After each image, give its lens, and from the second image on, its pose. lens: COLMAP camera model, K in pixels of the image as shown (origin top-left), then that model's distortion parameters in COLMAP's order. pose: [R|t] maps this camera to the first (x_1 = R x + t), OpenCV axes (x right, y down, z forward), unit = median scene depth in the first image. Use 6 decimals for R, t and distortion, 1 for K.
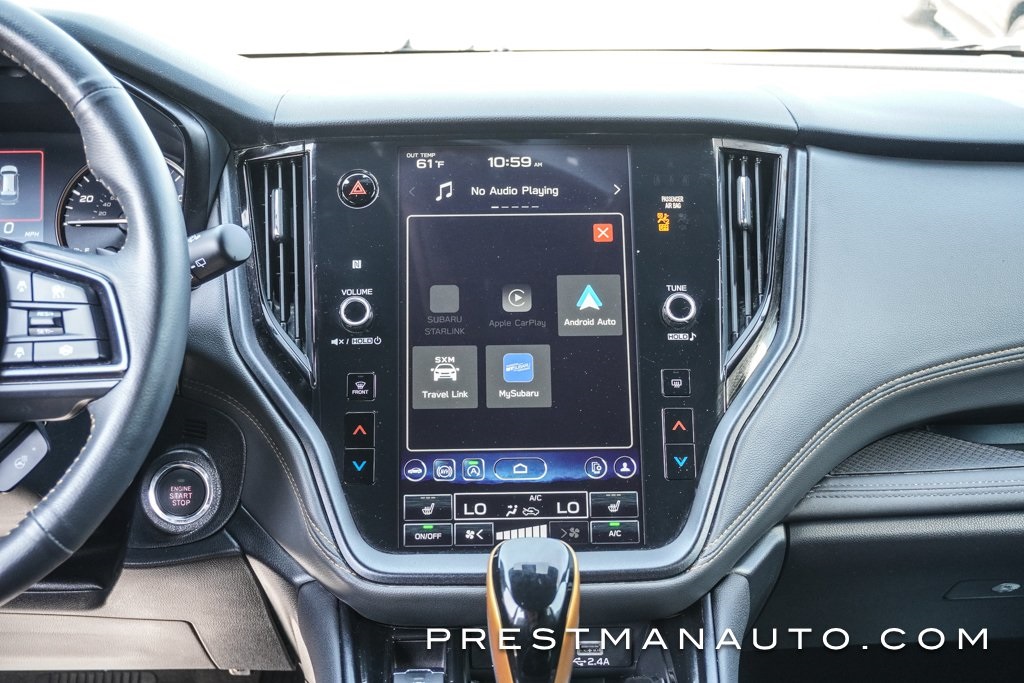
lens RADIAL K [[1529.9, 0, 513.6], [0, 1529.9, 343.9], [0, 0, 1]] dist [0.002716, 0.000000]
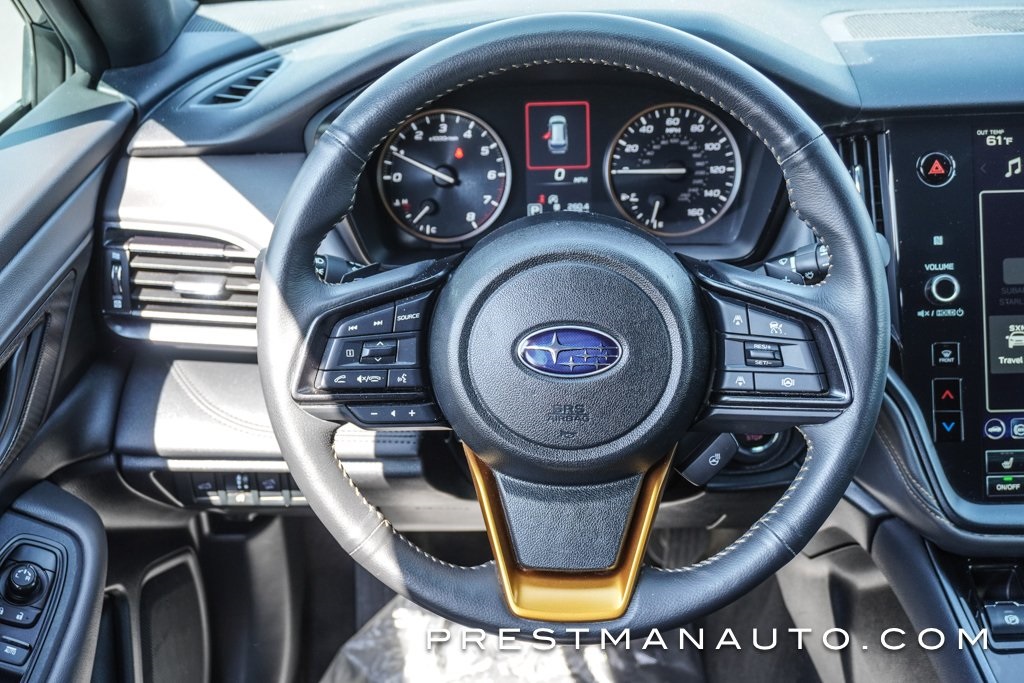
lens RADIAL K [[1348.2, 0, 510.7], [0, 1348.2, 352.1], [0, 0, 1]] dist [0.017300, 0.000000]
pose [[0.999699, -0.004177, -0.024159, -0.402185], [0.010009, 0.969058, 0.246630, -0.225744], [0.022381, -0.246797, 0.968809, 0.029662]]
